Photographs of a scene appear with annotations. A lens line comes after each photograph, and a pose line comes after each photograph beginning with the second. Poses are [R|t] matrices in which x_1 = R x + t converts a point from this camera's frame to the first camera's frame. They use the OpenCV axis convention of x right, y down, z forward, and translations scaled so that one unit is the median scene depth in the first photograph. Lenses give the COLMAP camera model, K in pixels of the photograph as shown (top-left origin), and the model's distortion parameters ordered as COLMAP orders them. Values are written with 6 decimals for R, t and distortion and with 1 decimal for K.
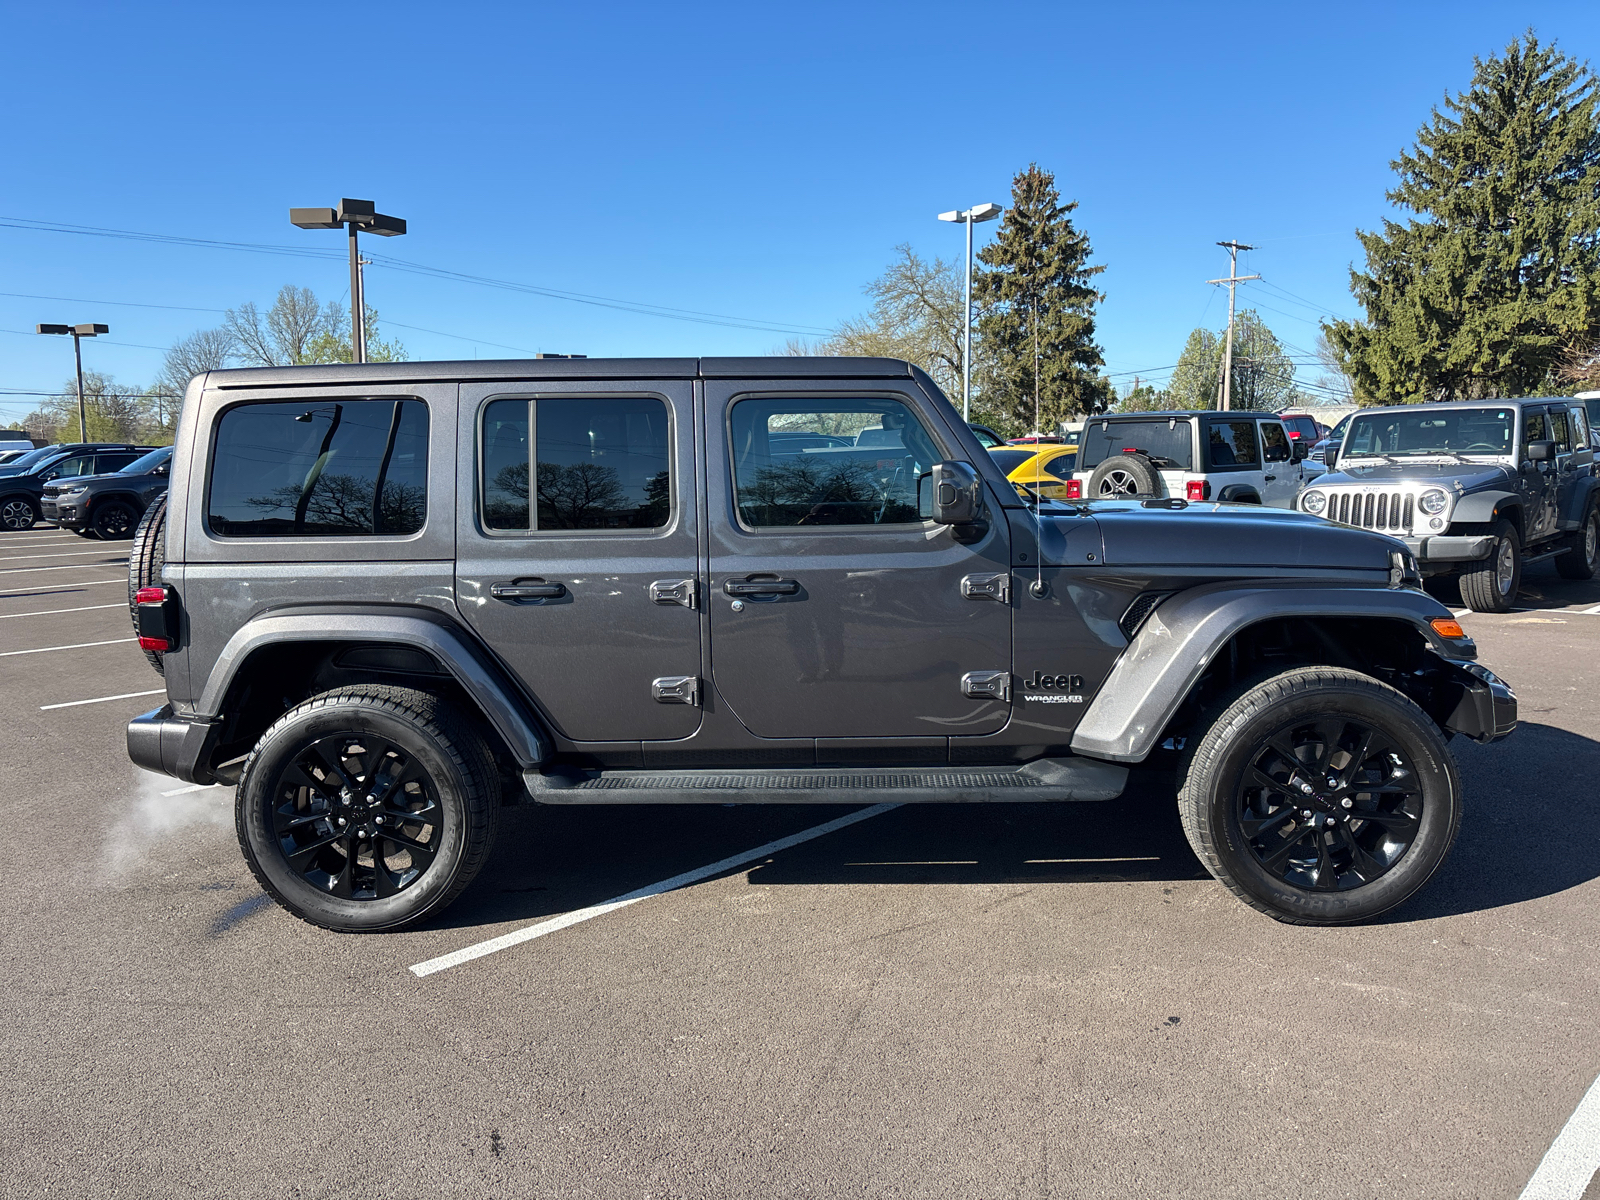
lens RADIAL K [[1197.1, 0, 809.8], [0, 1197.1, 596.2], [0, 0, 1]] dist [0.032766, -0.035079]
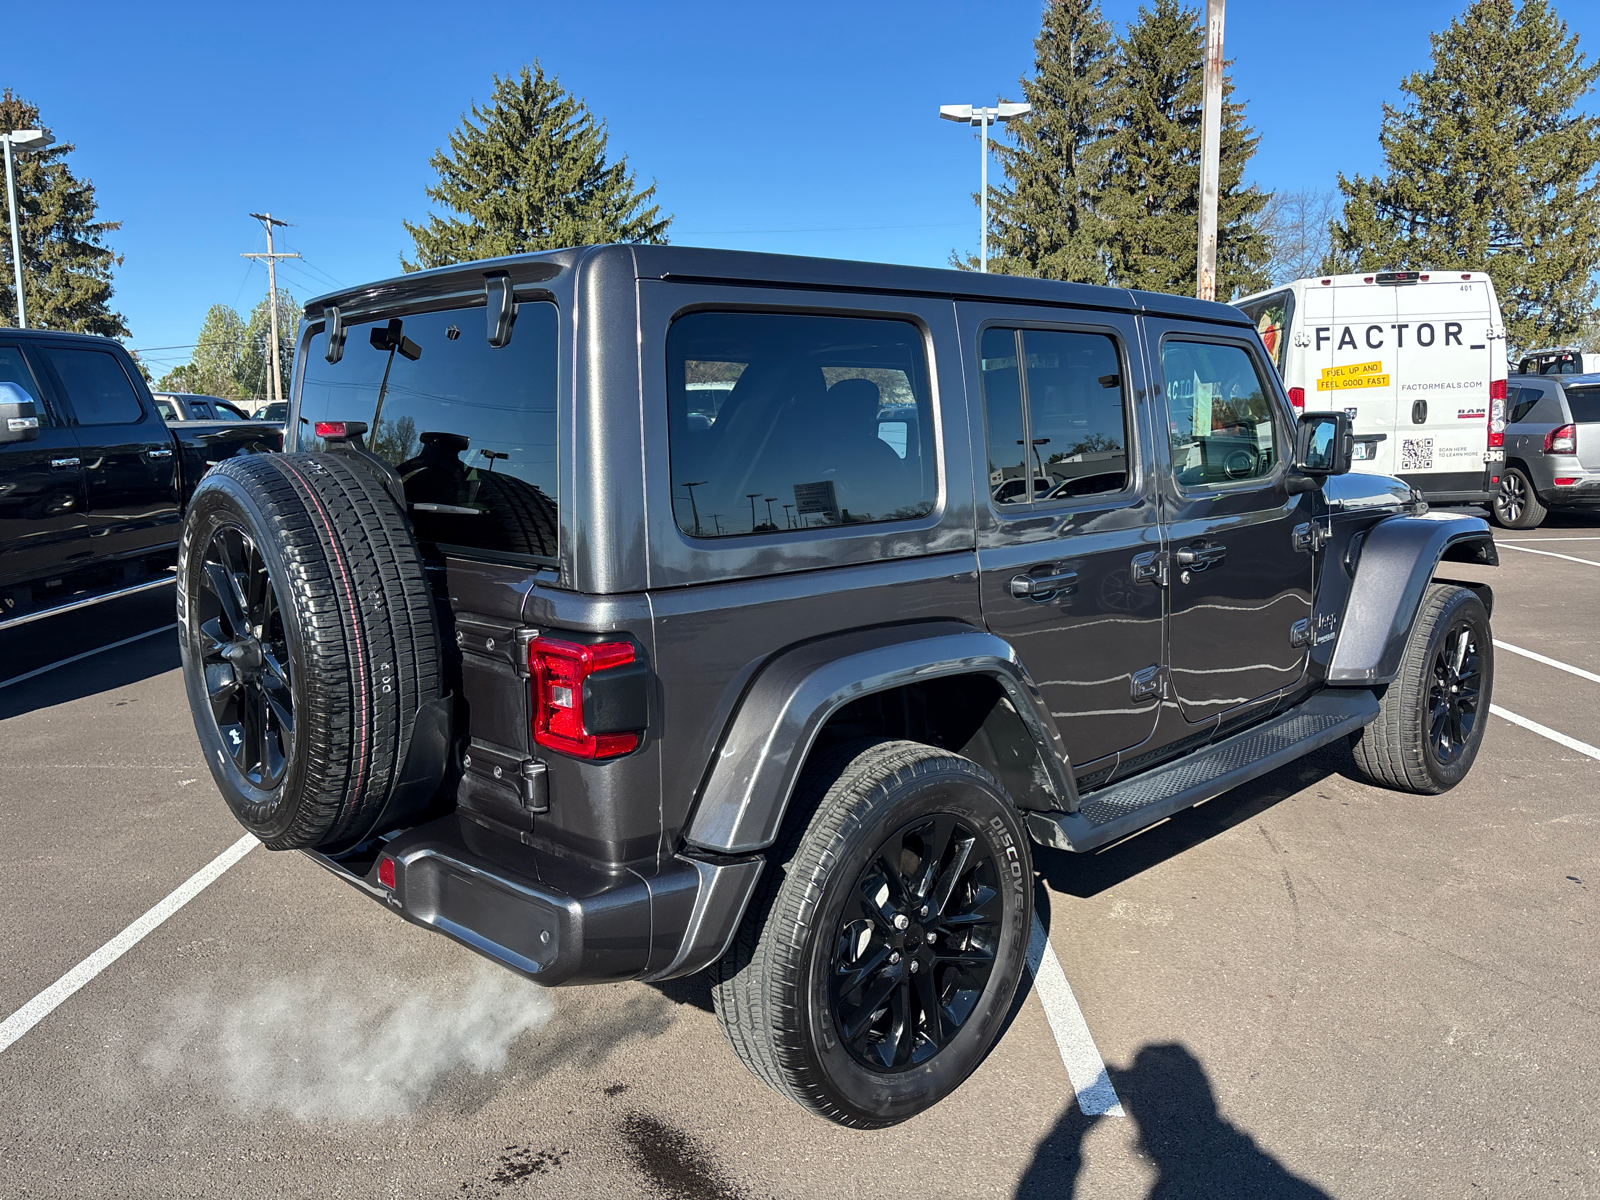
lens RADIAL K [[1197.1, 0, 795.6], [0, 1197.1, 595.3], [0, 0, 1]] dist [0.032766, -0.035079]
pose [[0.694542, -0.096101, 0.713005, -0.084684], [0.089090, 0.994899, 0.047313, -0.004444], [-0.713915, 0.030661, 0.699561, 0.055128]]
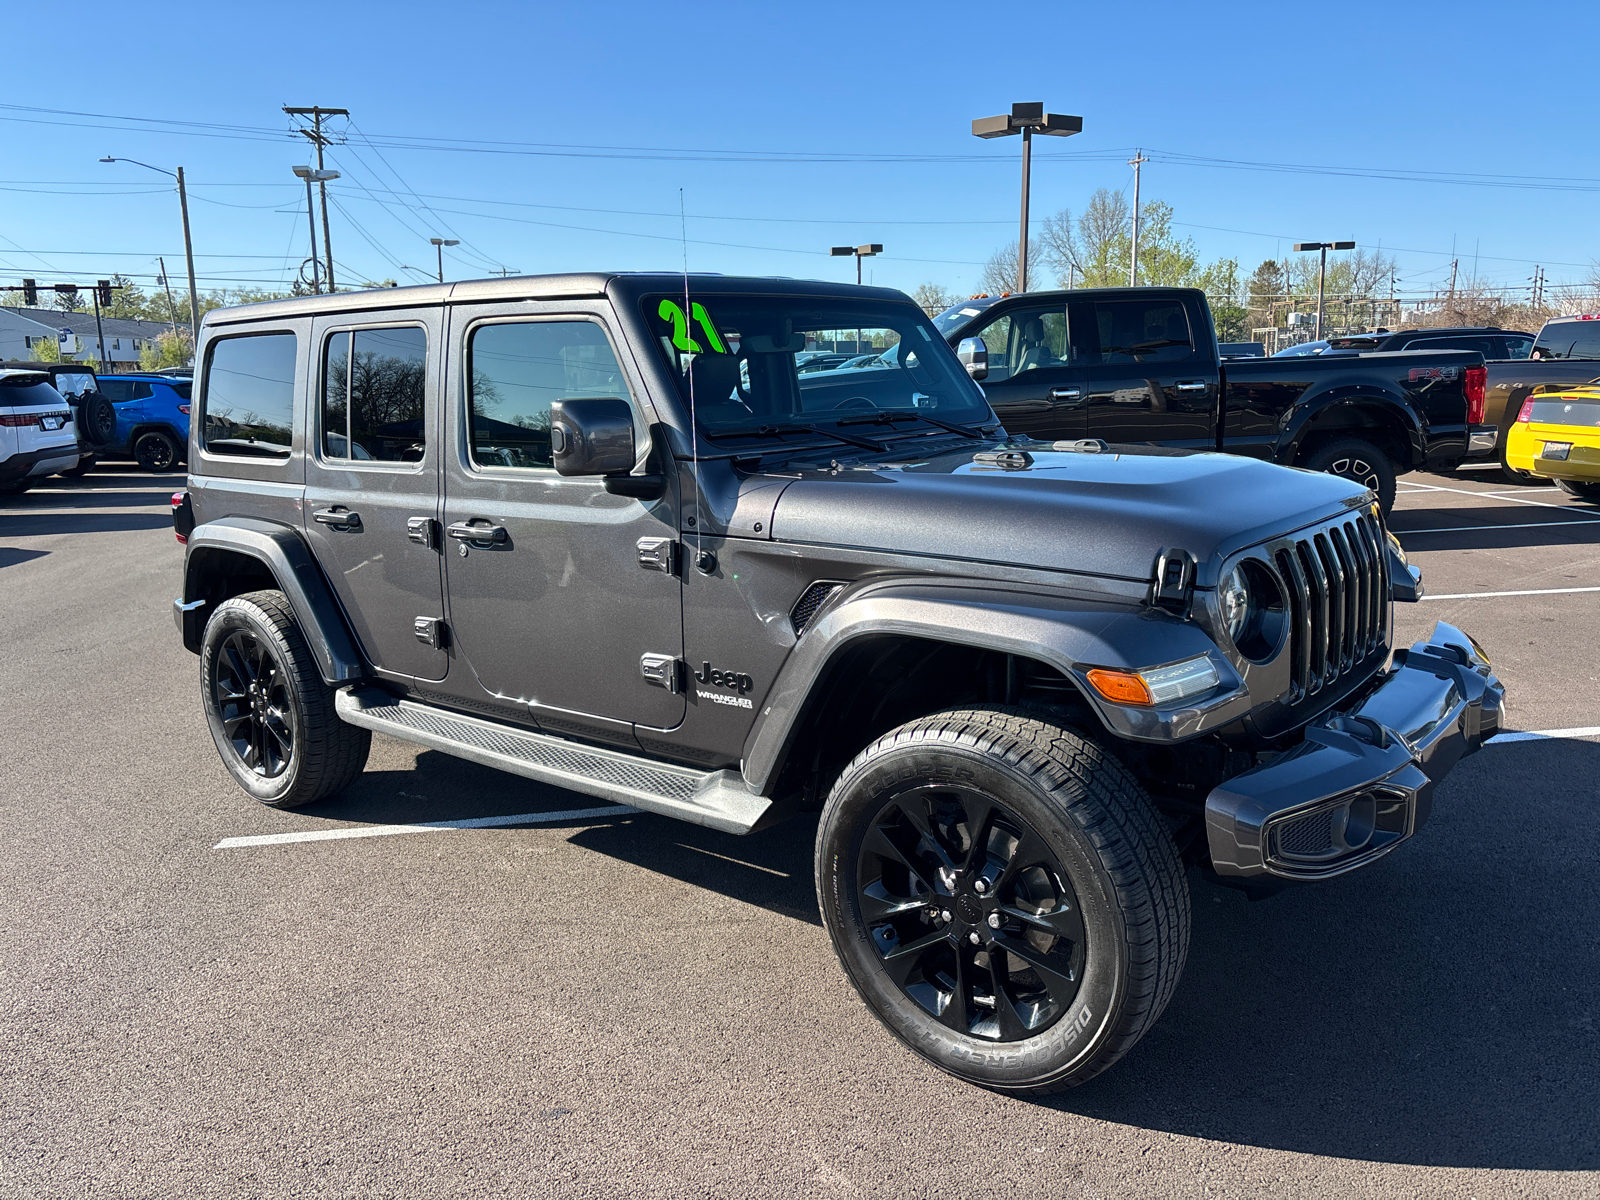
lens RADIAL K [[1197.1, 0, 797.4], [0, 1197.1, 607.9], [0, 0, 1]] dist [0.032766, -0.035079]
pose [[0.796659, 0.115805, -0.593232, 0.069334], [-0.061881, 0.991944, 0.110537, -0.006489], [0.601253, -0.051351, 0.797407, 0.038517]]
